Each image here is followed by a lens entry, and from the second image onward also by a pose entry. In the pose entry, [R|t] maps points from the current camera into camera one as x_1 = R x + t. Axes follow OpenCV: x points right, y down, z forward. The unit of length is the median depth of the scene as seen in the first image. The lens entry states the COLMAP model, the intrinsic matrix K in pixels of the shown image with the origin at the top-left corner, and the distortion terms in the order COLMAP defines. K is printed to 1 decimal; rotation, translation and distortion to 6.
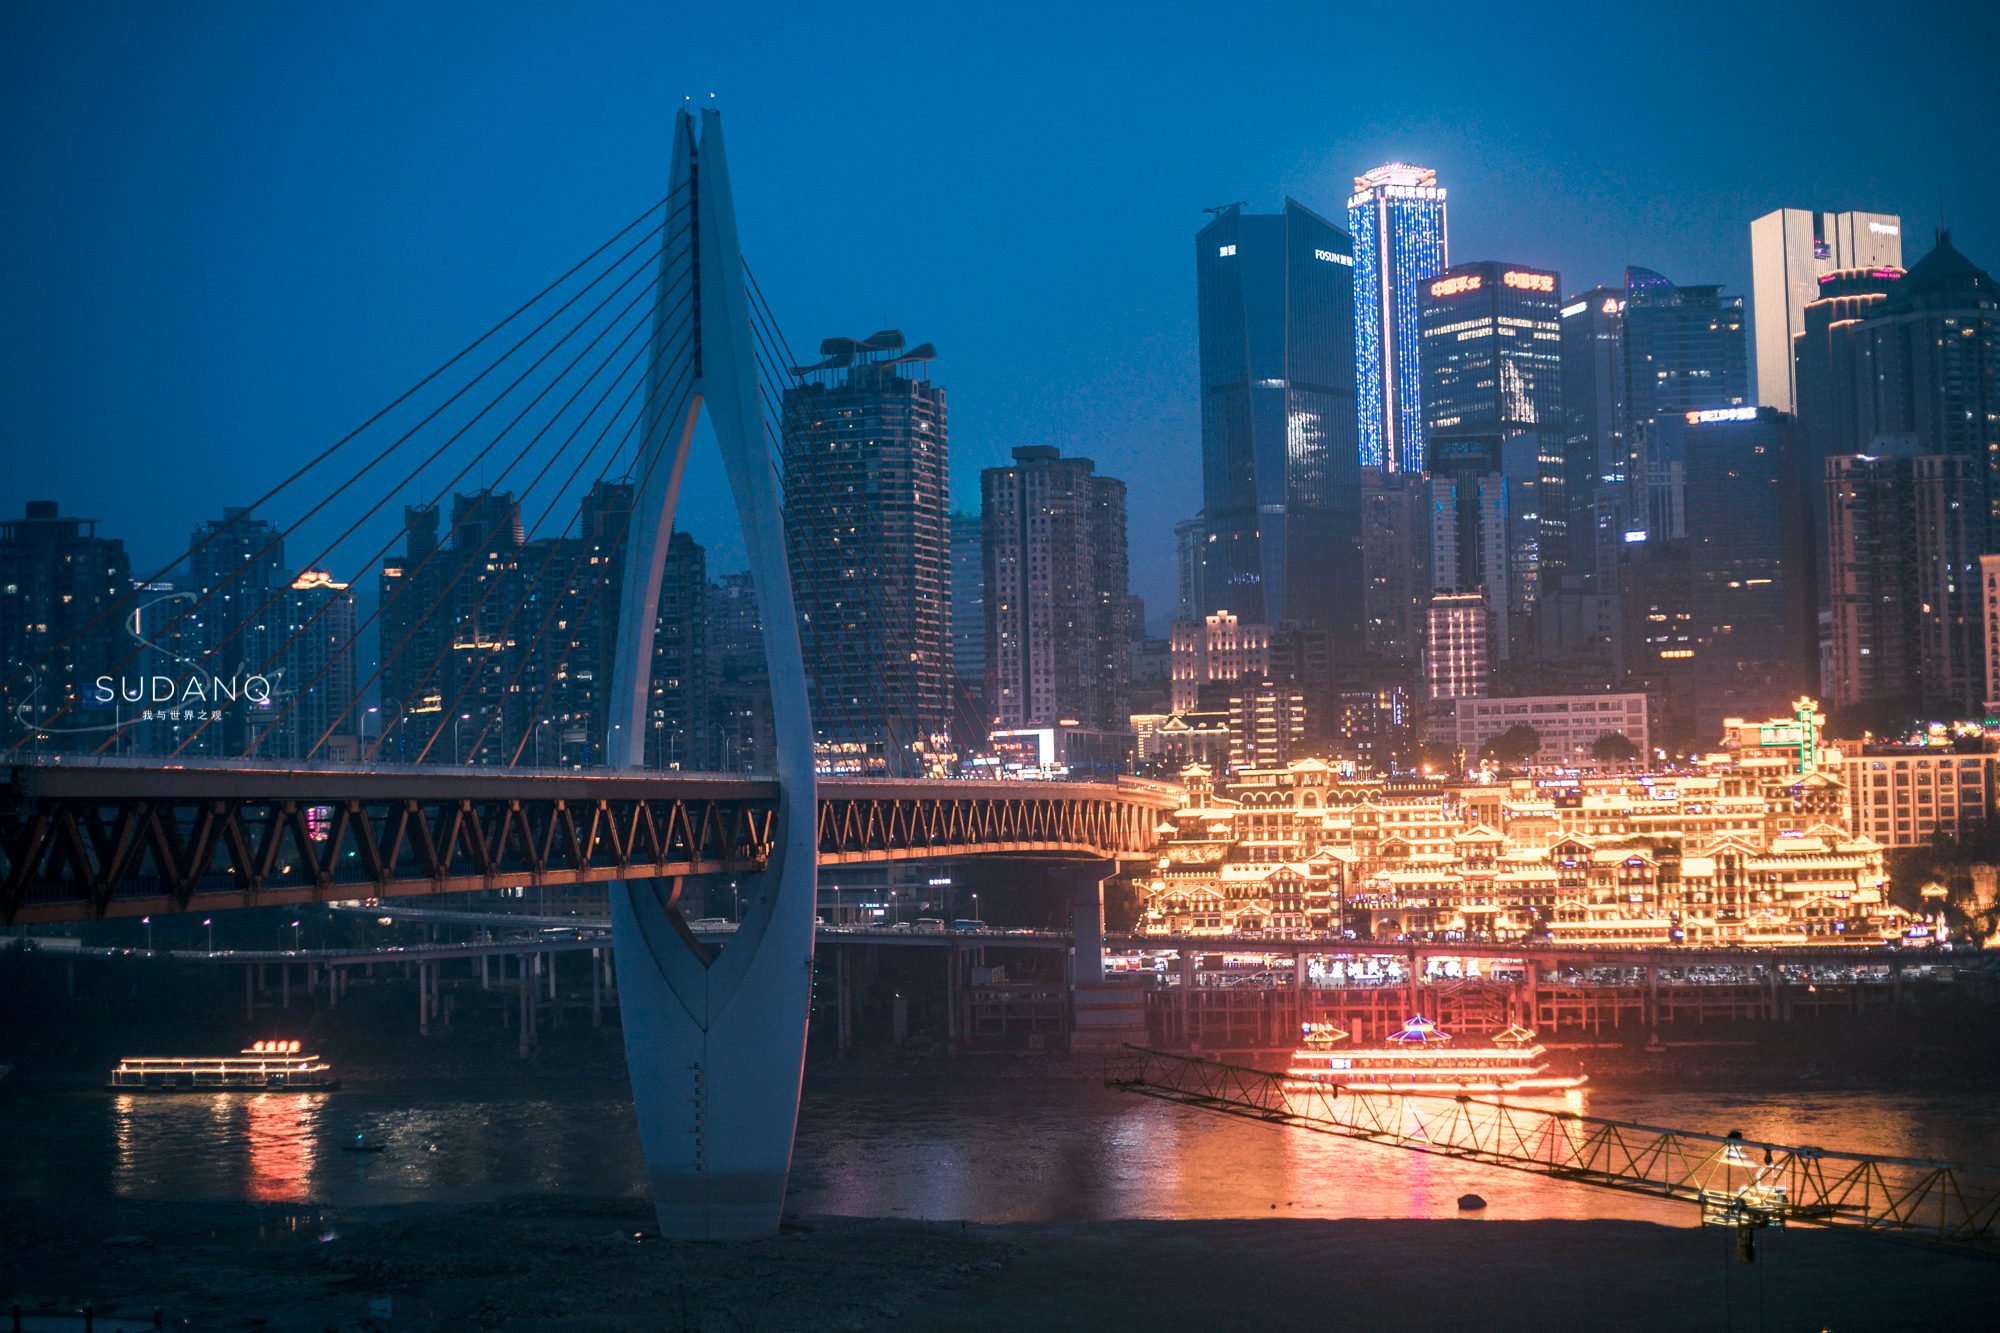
lens RADIAL K [[3099.0, 0, 1005.2], [0, 3099.0, 662.4], [0, 0, 1]] dist [-0.065995, 0.000000]
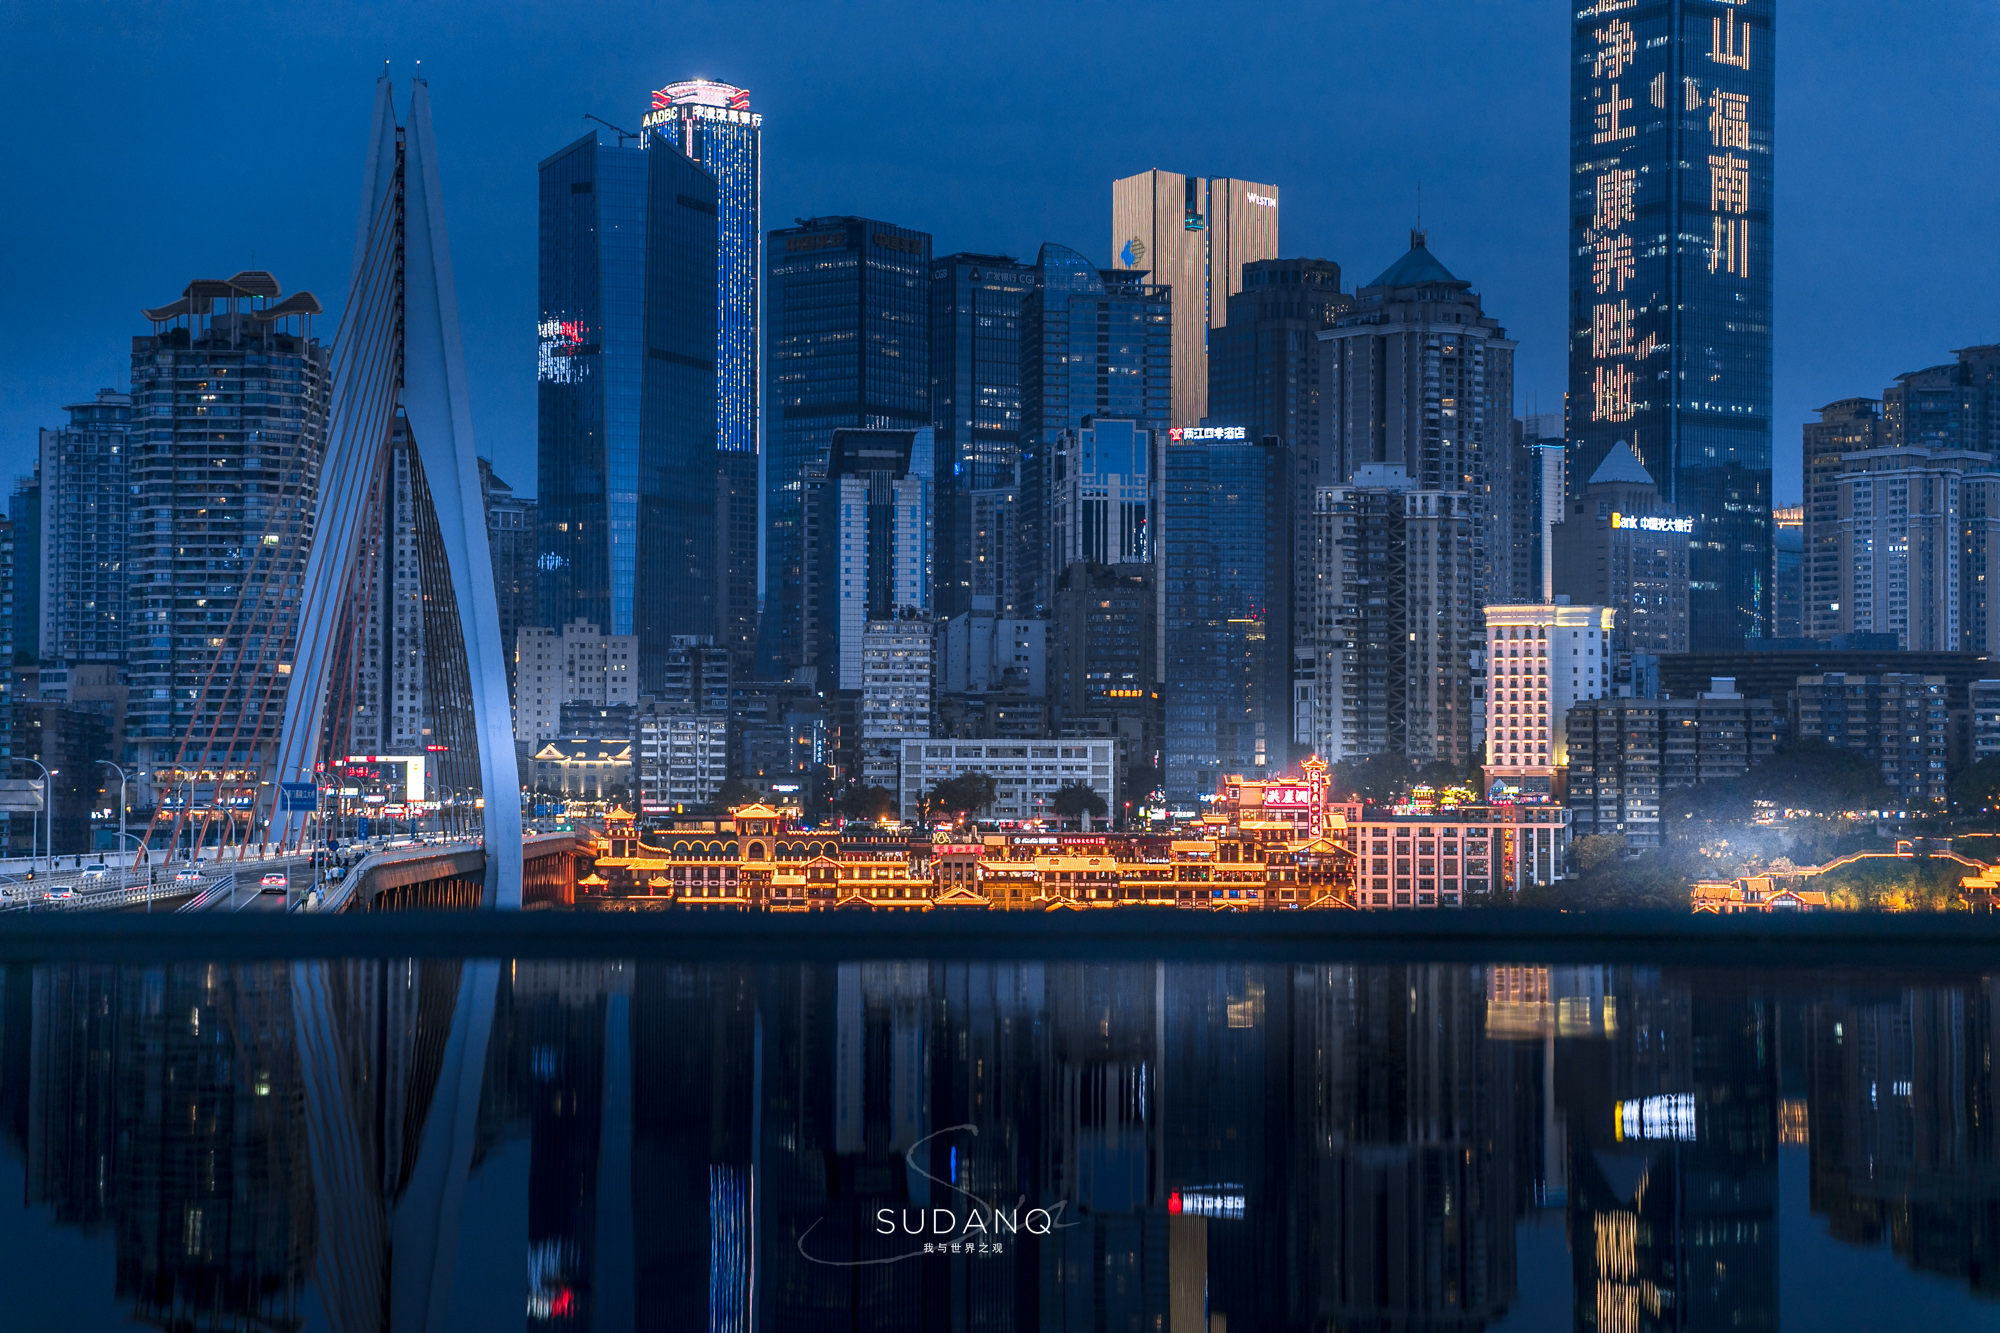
lens RADIAL K [[3833.3, 0, 999.3], [0, 3833.3, 671.4], [0, 0, 1]] dist [0.266631, 0.000000]
pose [[0.961004, 0.039046, 0.273766, -0.129230], [-0.041641, 0.999126, 0.003673, -0.012593], [-0.273383, -0.014929, 0.961789, -0.057044]]
